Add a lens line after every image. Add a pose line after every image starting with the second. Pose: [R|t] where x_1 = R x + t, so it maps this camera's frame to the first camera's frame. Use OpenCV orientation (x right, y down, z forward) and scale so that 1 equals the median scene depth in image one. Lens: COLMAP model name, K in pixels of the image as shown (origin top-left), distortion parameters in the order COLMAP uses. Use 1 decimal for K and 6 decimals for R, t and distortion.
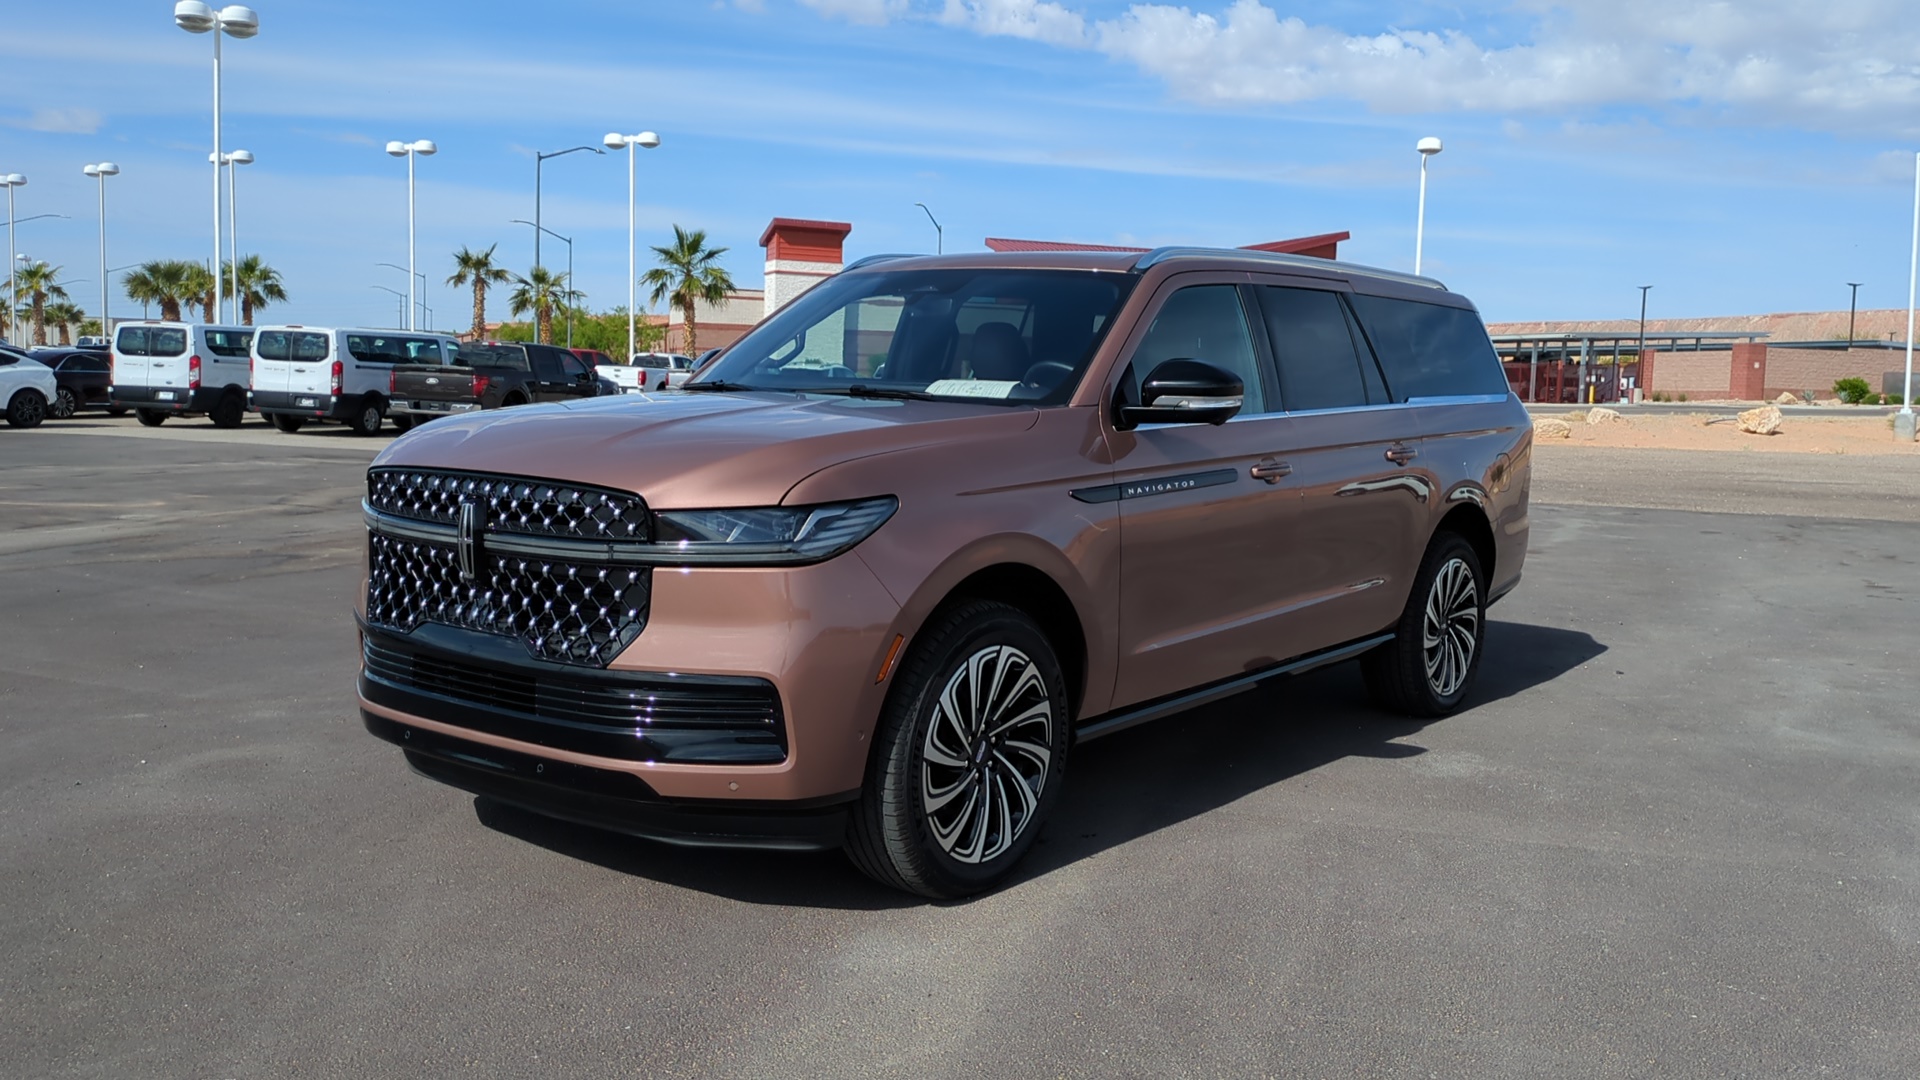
lens RADIAL K [[1643.1, 0, 972.1], [0, 1643.1, 548.5], [0, 0, 1]] dist [0.054756, -0.059919]
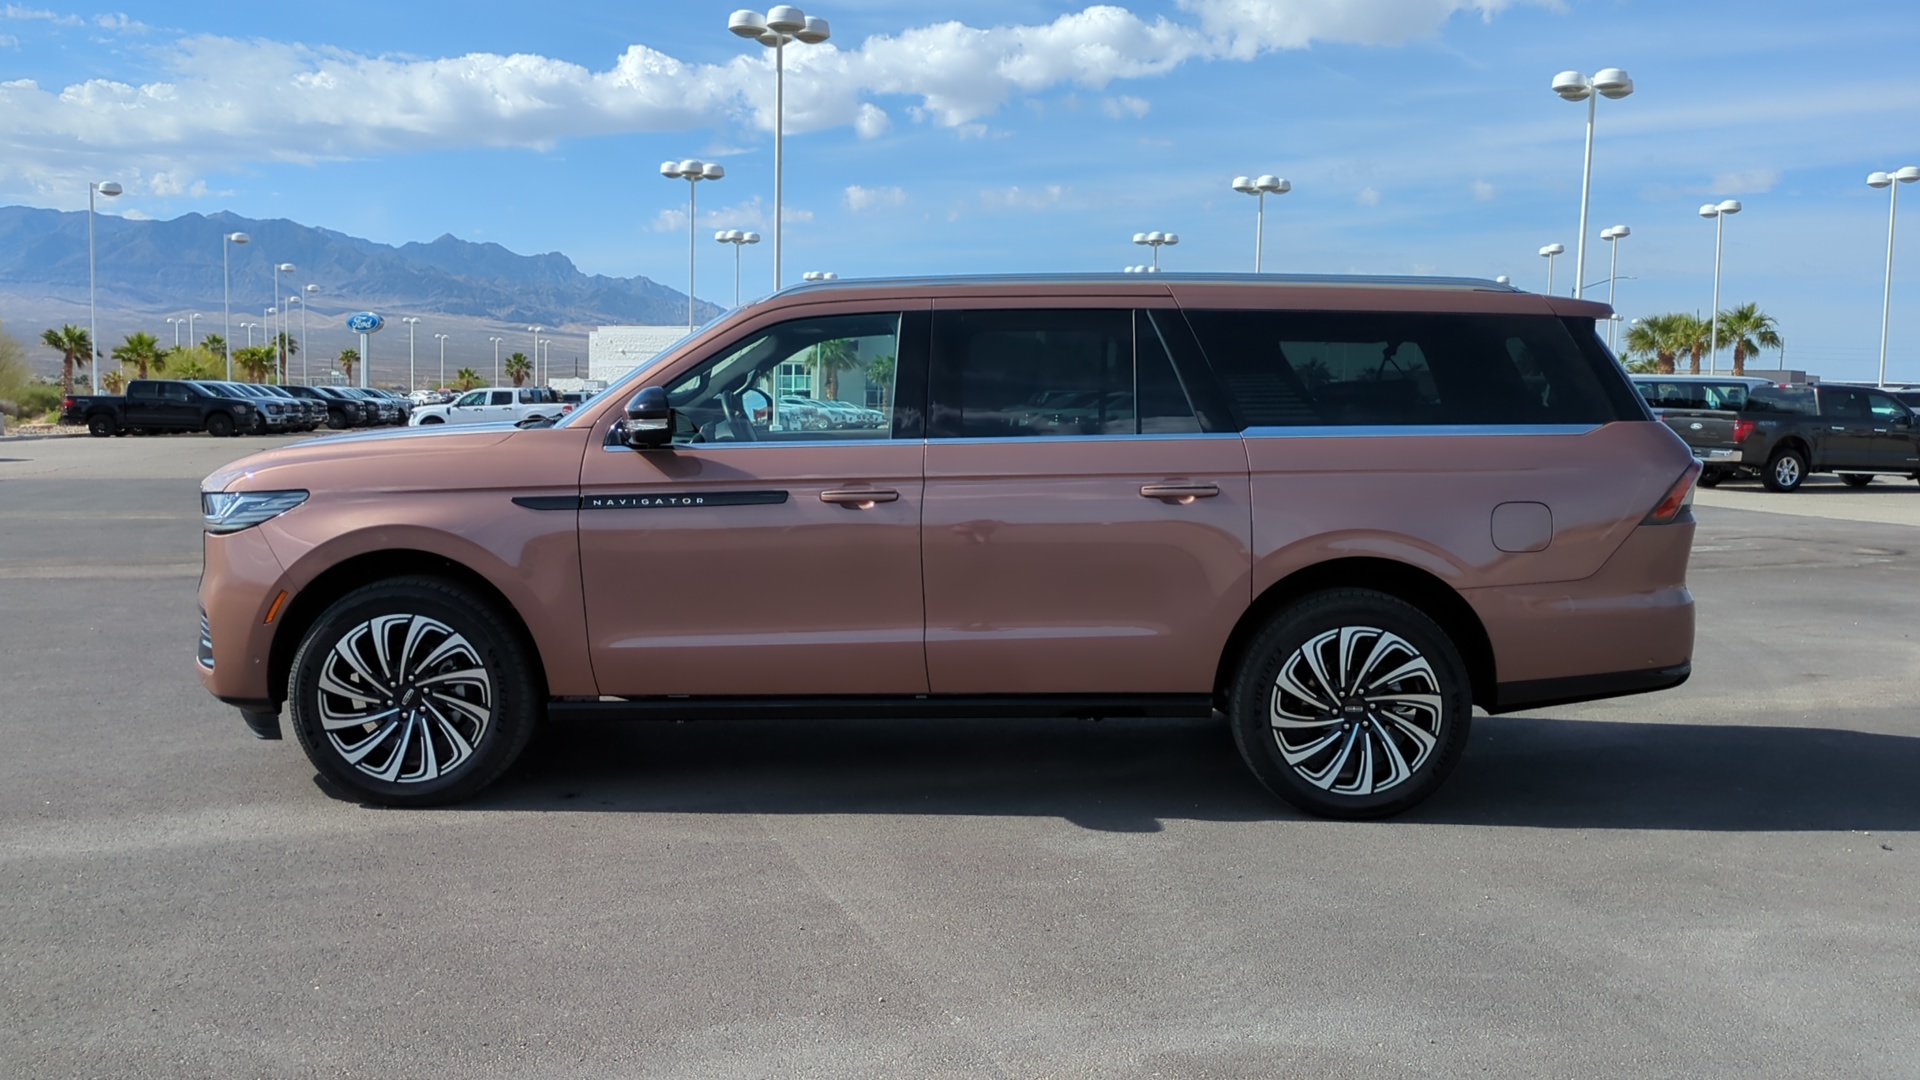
lens RADIAL K [[1643.1, 0, 972.1], [0, 1643.1, 548.5], [0, 0, 1]] dist [0.054756, -0.059919]
pose [[0.606414, 0.056782, -0.793119, 1.180913], [-0.080749, 0.996688, 0.009616, -0.035752], [0.791039, 0.058212, 0.608990, 0.513935]]
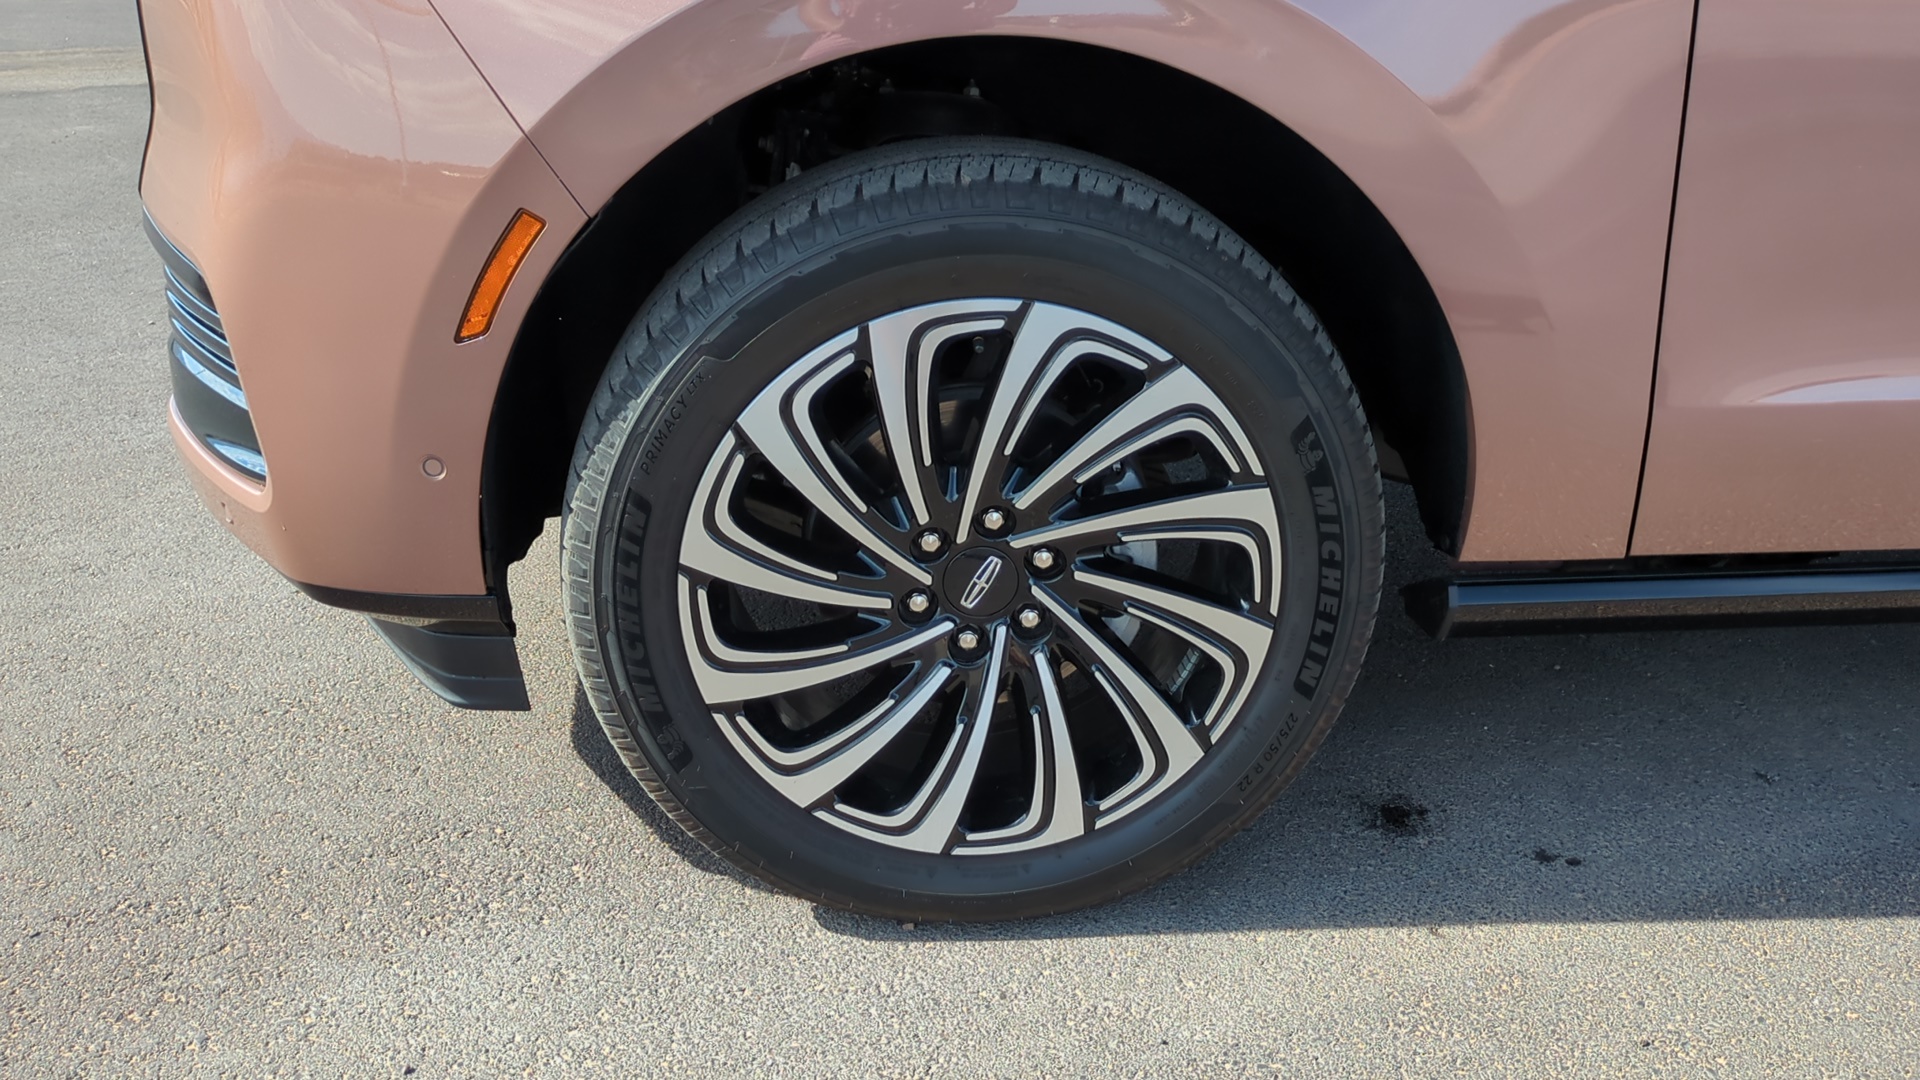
lens RADIAL K [[1643.1, 0, 972.1], [0, 1643.1, 548.5], [0, 0, 1]] dist [0.054756, -0.059919]
pose [[0.653907, 0.260478, -0.710322, 0.240822], [-0.071034, 0.955855, 0.285124, 0.011479], [0.753233, -0.135988, 0.643543, 0.703673]]
